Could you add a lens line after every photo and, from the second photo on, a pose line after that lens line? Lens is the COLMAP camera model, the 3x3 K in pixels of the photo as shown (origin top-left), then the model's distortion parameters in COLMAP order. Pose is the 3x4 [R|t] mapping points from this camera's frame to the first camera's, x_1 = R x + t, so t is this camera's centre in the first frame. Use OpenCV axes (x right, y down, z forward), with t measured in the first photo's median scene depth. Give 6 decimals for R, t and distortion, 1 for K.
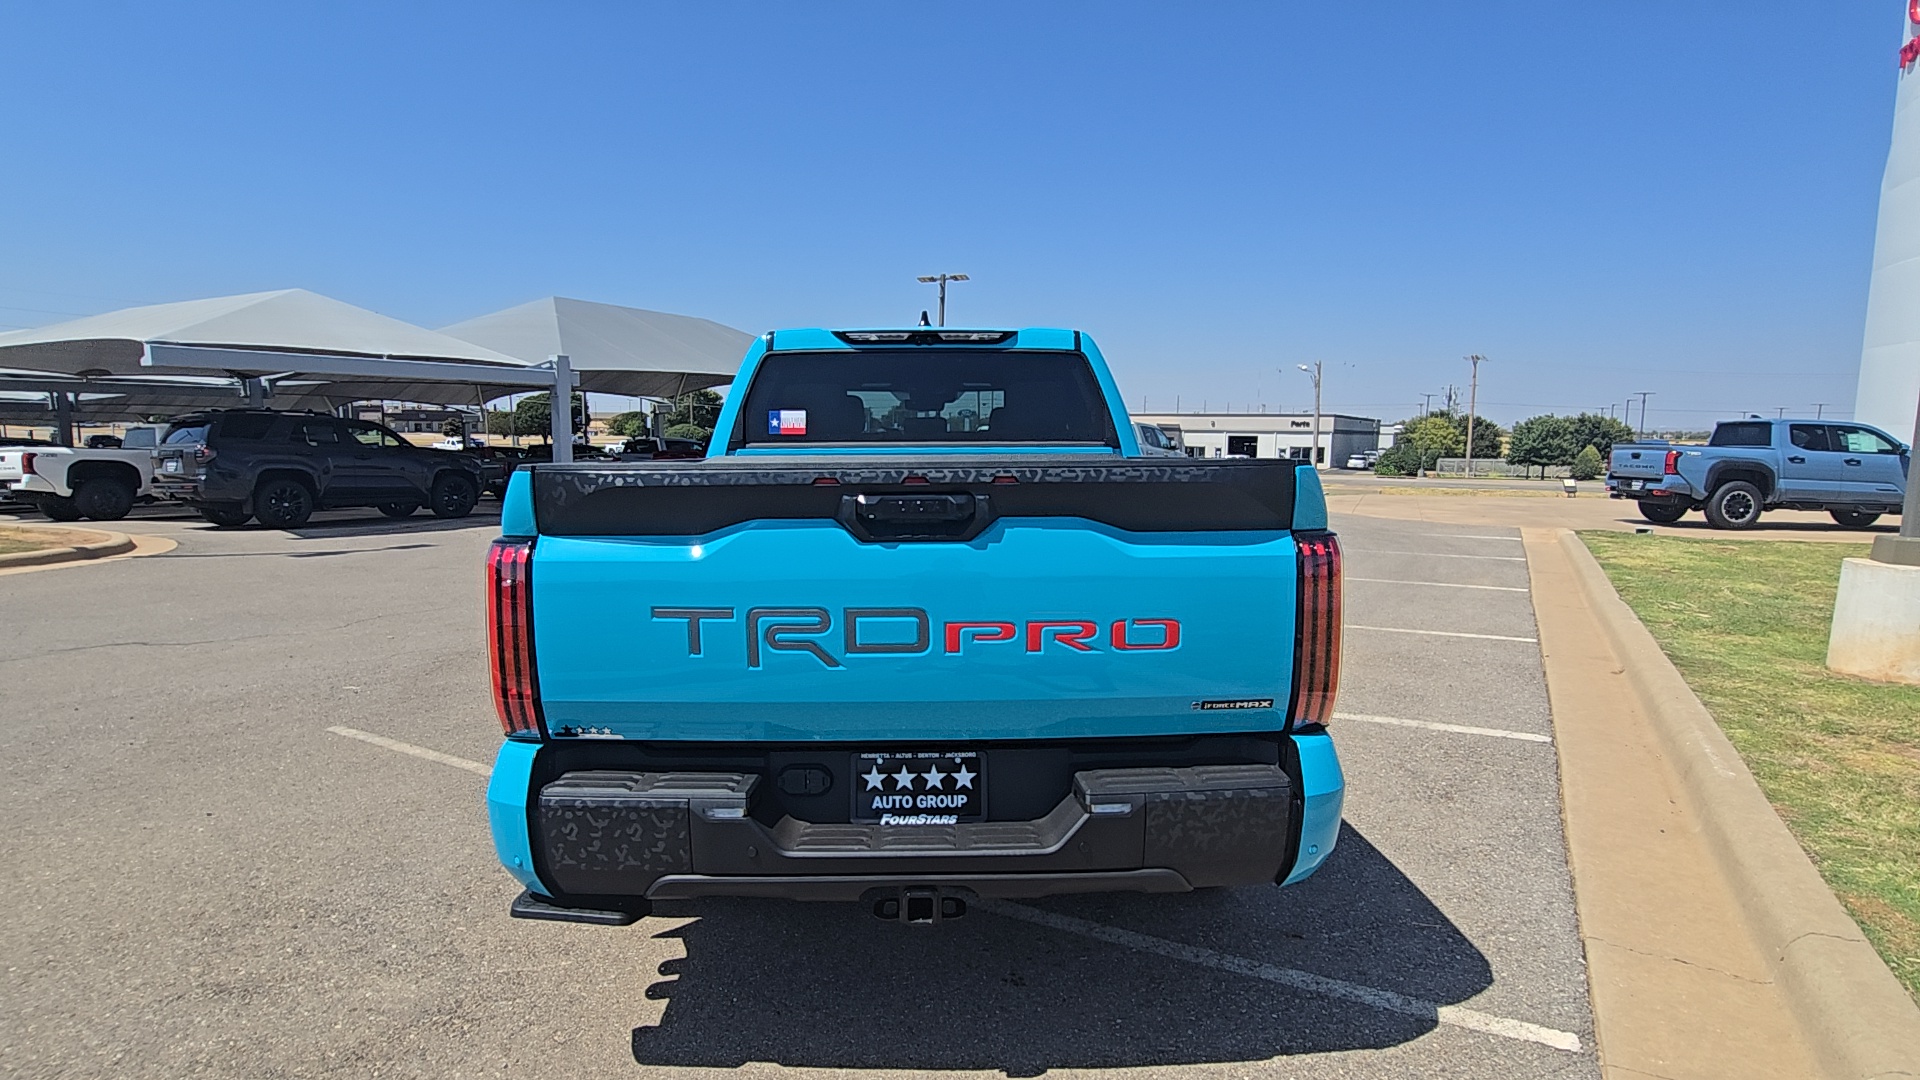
lens RADIAL K [[966.5, 0, 954.7], [0, 966.5, 549.9], [0, 0, 1]] dist [0.000313, -0.000100]
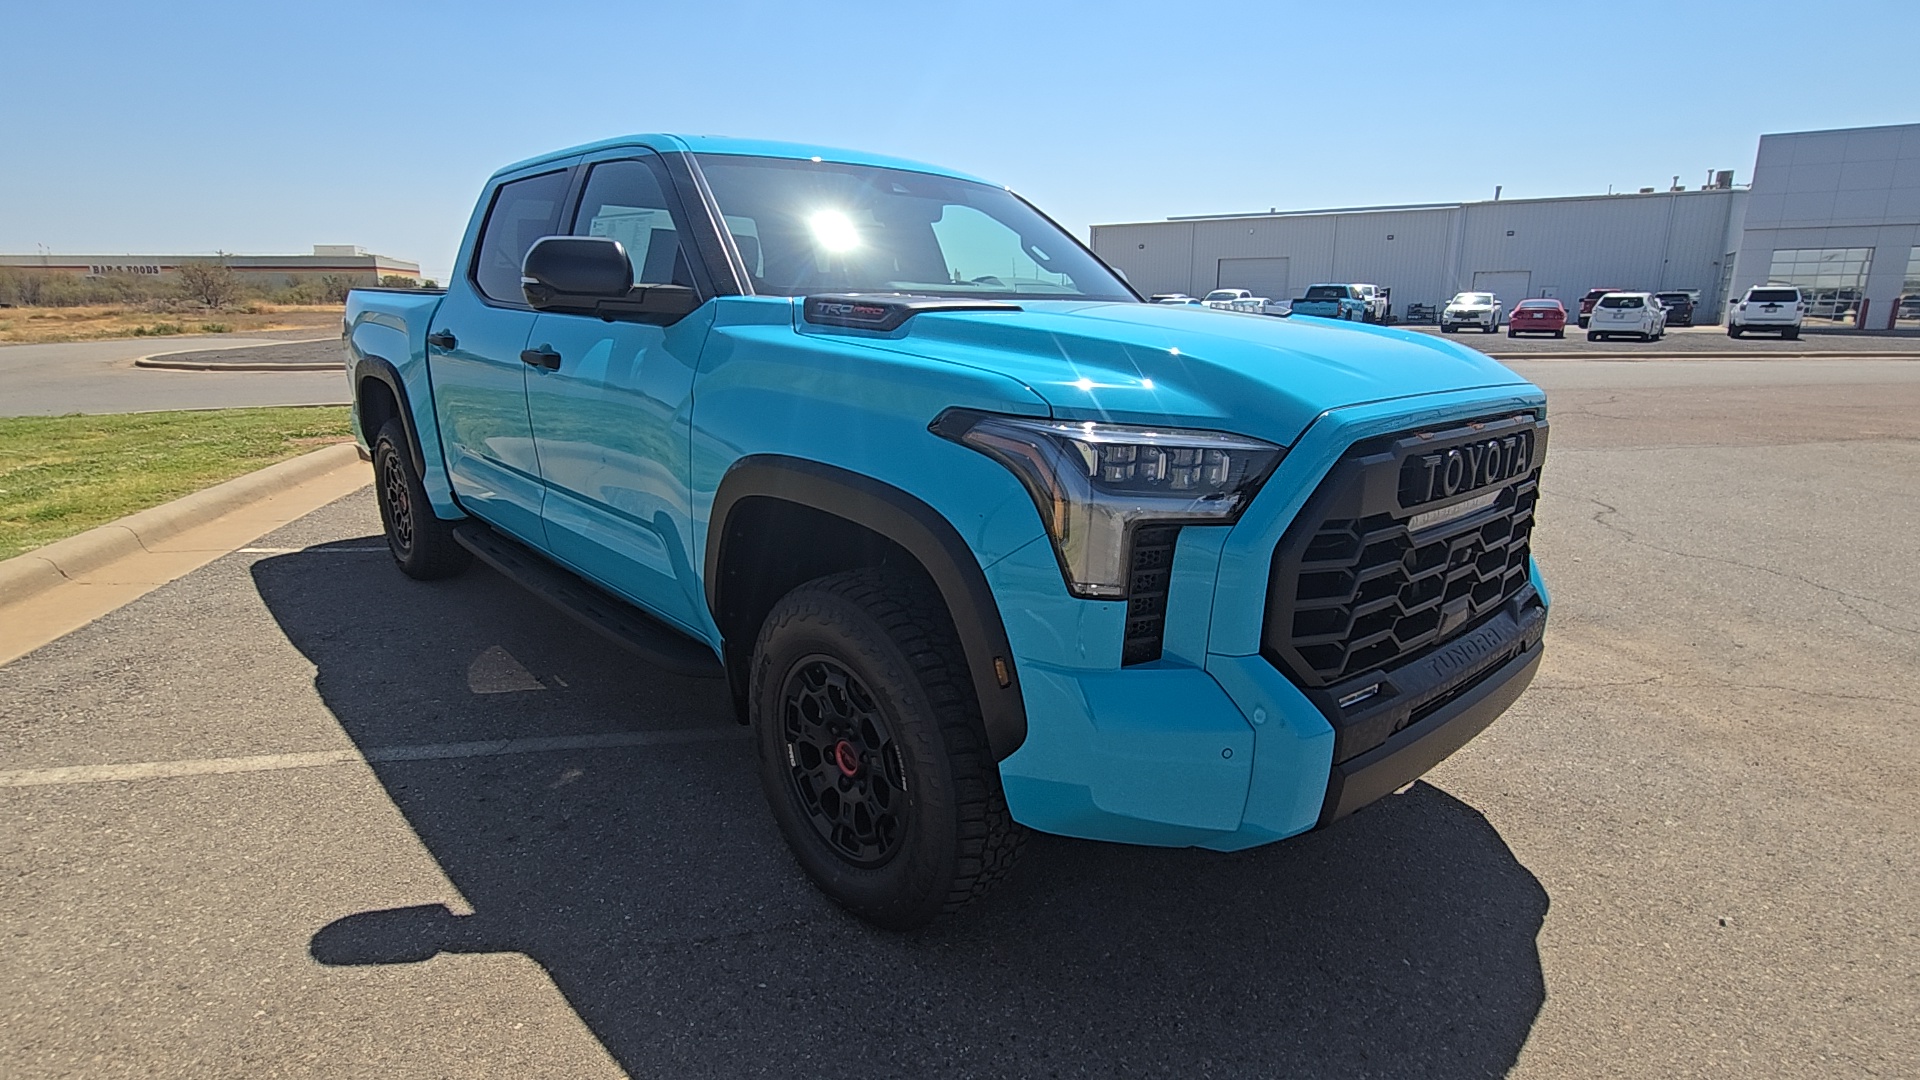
lens RADIAL K [[966.5, 0, 935.8], [0, 966.5, 577.8], [0, 0, 1]] dist [0.000313, -0.000100]
pose [[-0.761257, 0.169643, -0.625867, 0.394638], [-0.085655, 0.930409, 0.356375, -0.179201], [0.642768, 0.324901, -0.693749, 1.726580]]
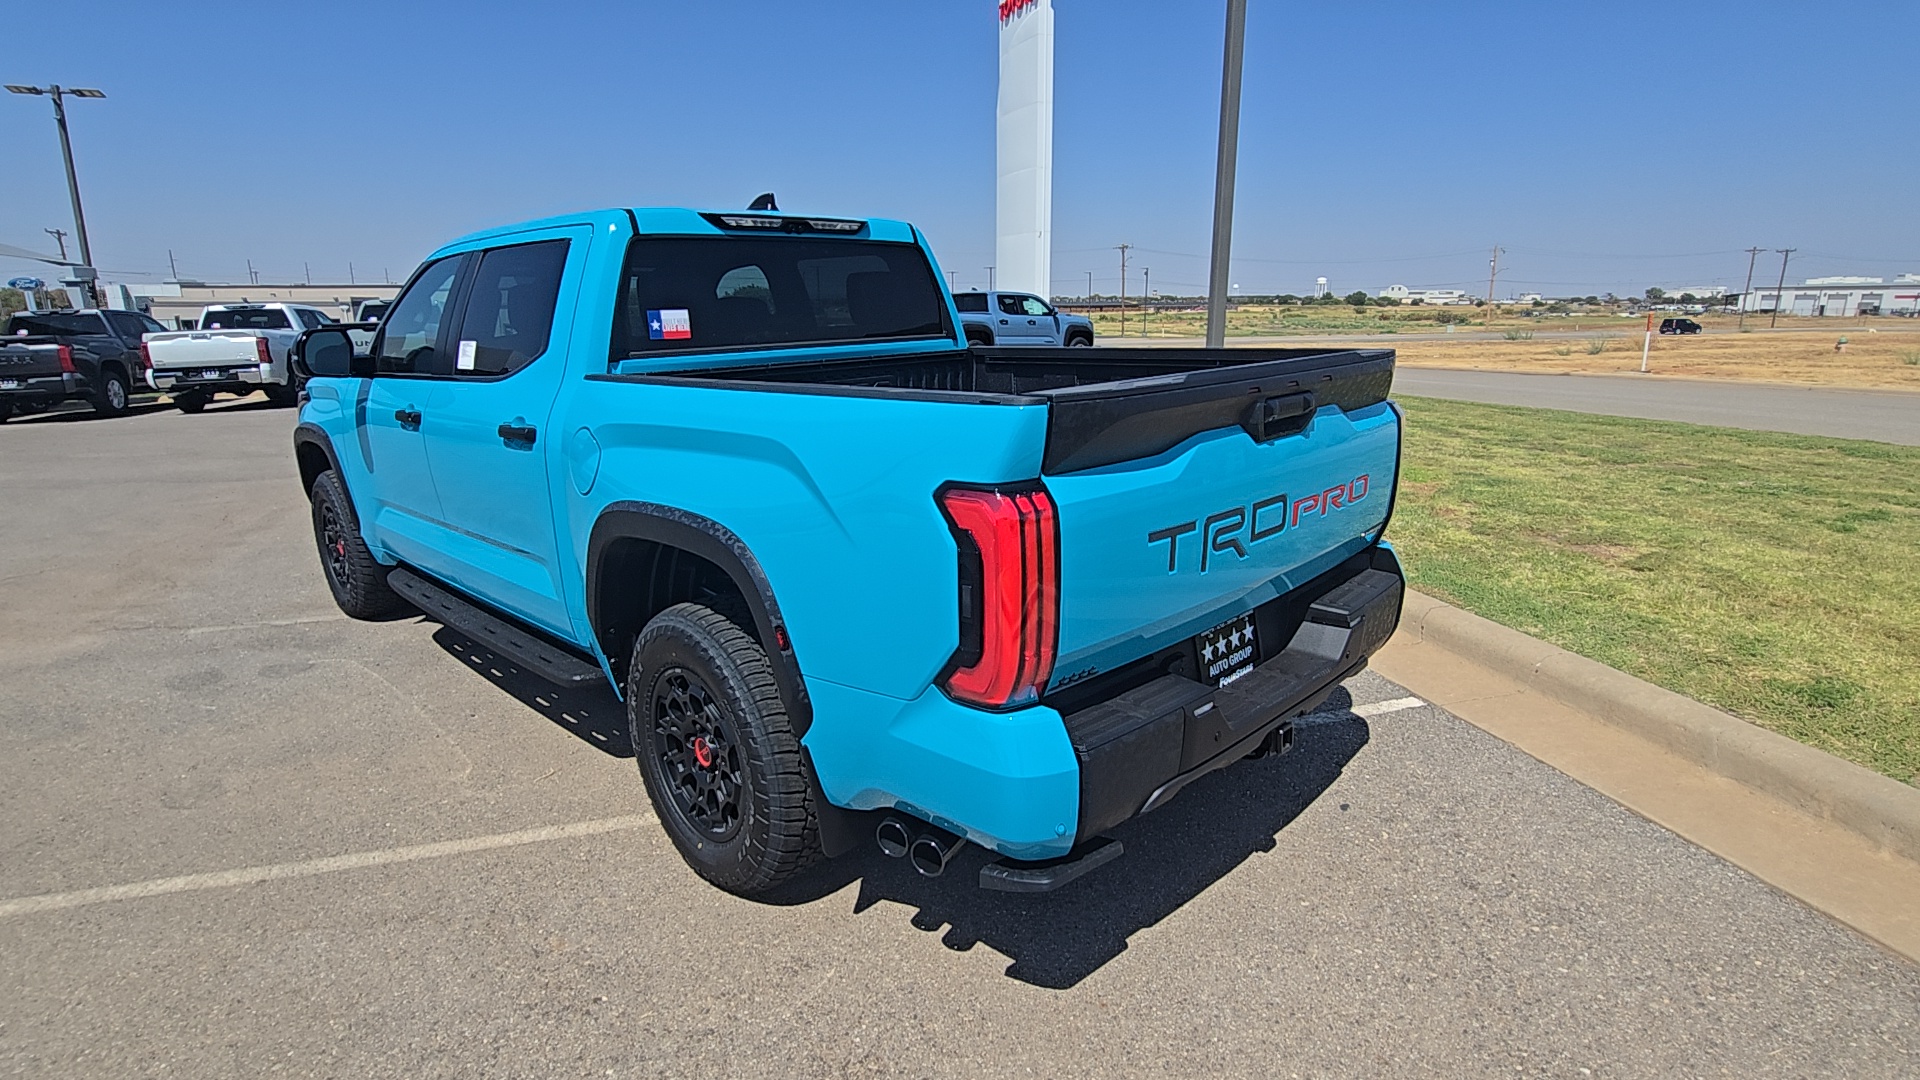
lens RADIAL K [[966.5, 0, 947.7], [0, 966.5, 547.2], [0, 0, 1]] dist [0.000313, -0.000100]
pose [[0.720672, -0.184952, 0.668151, -0.464490], [0.099136, 0.981346, 0.164718, -0.045148], [-0.686152, -0.052470, 0.725564, 0.176103]]
